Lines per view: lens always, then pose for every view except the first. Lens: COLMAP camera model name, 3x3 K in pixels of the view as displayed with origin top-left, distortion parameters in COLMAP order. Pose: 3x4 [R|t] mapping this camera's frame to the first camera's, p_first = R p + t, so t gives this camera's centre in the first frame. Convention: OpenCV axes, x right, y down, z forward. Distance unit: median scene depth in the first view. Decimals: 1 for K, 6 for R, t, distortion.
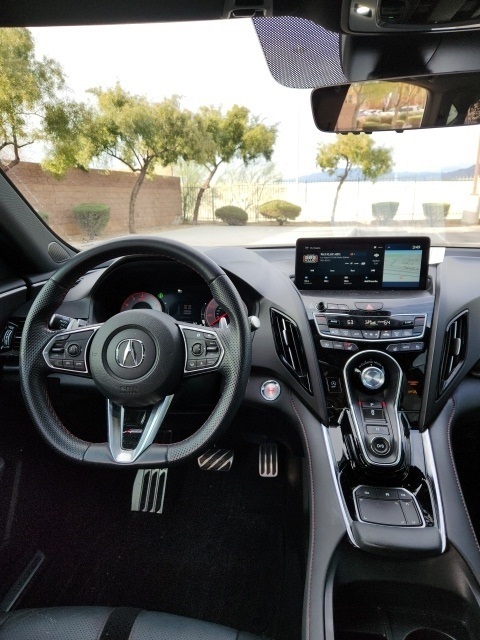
lens RADIAL K [[423.9, 0, 243.1], [0, 423.9, 321.7], [0, 0, 1]] dist [0.006402, -0.000188]
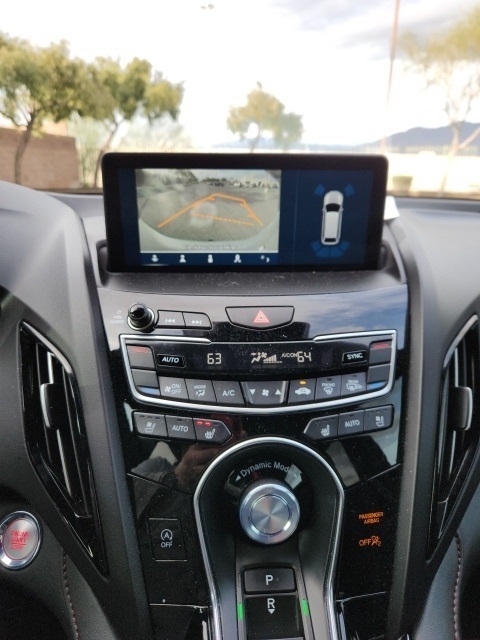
lens RADIAL K [[433.8, 0, 240.0], [0, 433.8, 320.0], [0, 0, 1]] dist [-0.029110, 0.000362]
pose [[0.982062, -0.036333, 0.185023, 0.013057], [0.025243, 0.997760, 0.061949, -0.003727], [-0.186859, -0.056167, 0.980780, 0.038933]]
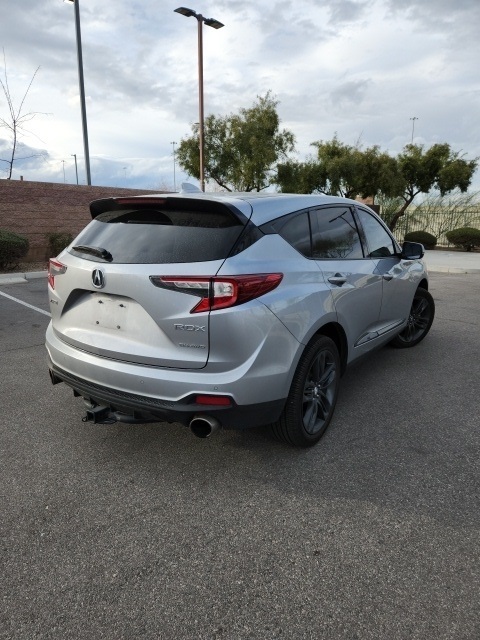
lens RADIAL K [[433.8, 0, 240.0], [0, 433.8, 320.0], [0, 0, 1]] dist [-0.029110, 0.000362]
pose [[0.877355, 0.134162, -0.460704, 0.147926], [-0.152654, 0.988275, -0.002914, 0.049520], [0.454911, 0.072885, 0.887549, -0.294959]]
